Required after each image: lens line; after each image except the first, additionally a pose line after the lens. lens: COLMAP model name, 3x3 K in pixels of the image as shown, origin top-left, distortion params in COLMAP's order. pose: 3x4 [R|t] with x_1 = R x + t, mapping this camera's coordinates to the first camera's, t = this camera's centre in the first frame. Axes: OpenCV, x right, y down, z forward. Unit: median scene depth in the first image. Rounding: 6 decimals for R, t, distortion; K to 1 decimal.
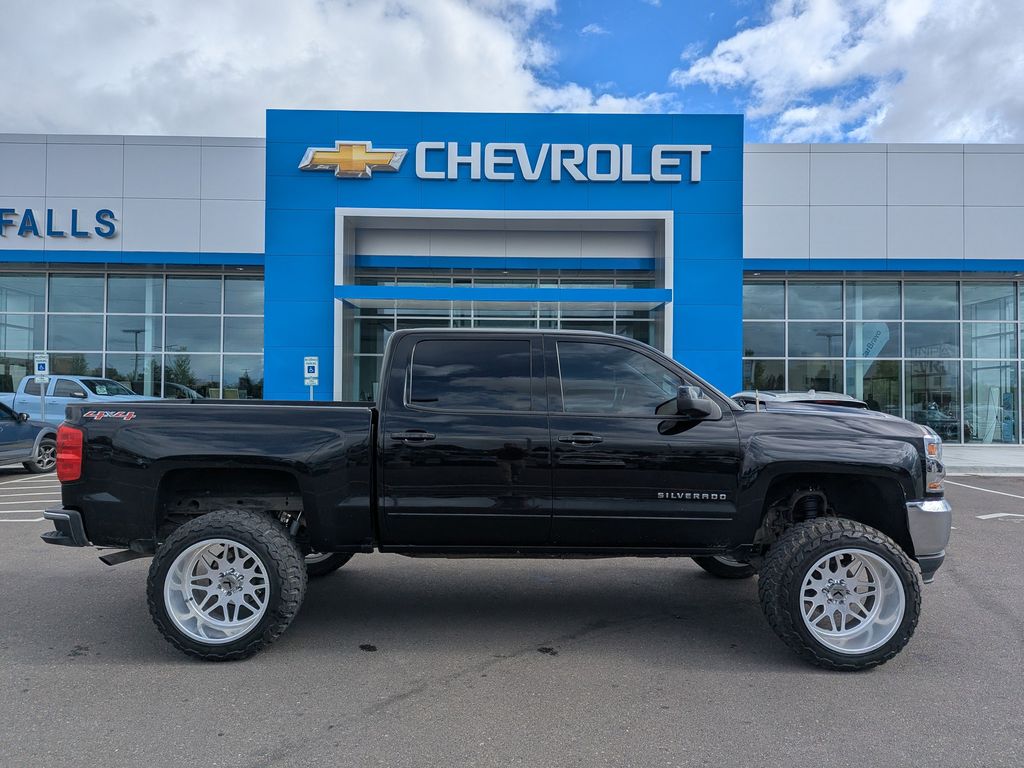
lens RADIAL K [[711.5, 0, 512.0], [0, 711.5, 384.0], [0, 0, 1]] dist [0.056995, -0.048593]
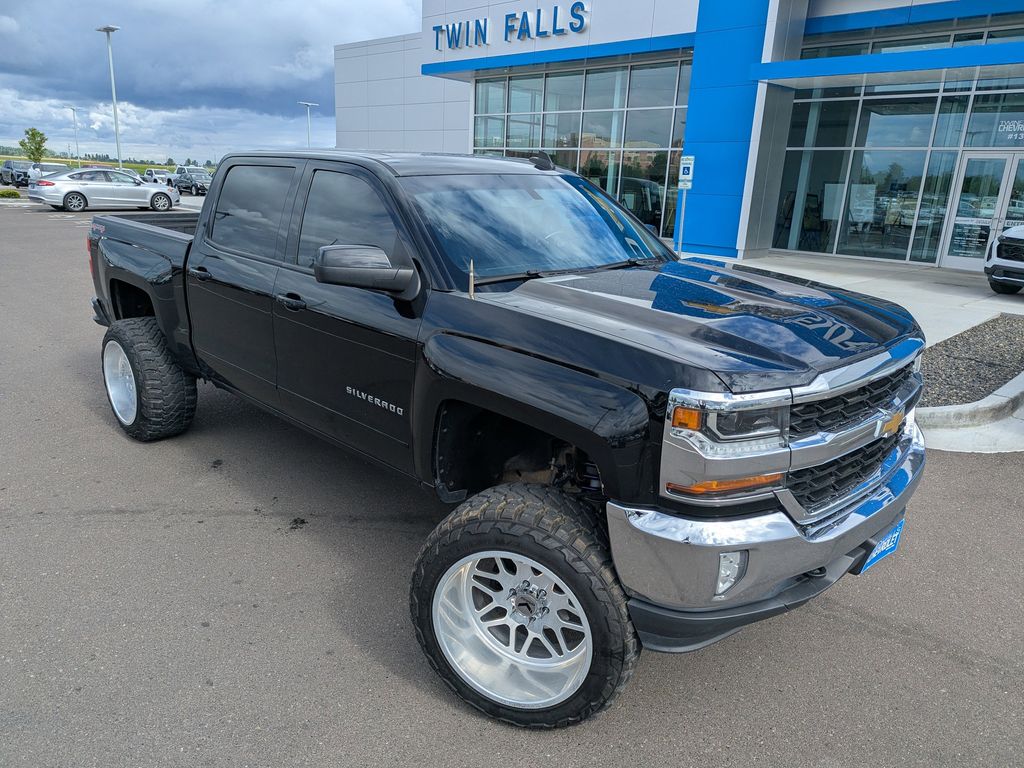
lens RADIAL K [[711.5, 0, 512.0], [0, 711.5, 384.0], [0, 0, 1]] dist [0.056995, -0.048593]
pose [[0.703663, 0.216292, -0.676813, 0.182896], [-0.016863, 0.957357, 0.288415, -0.015250], [0.710333, -0.191534, 0.677304, 0.134380]]
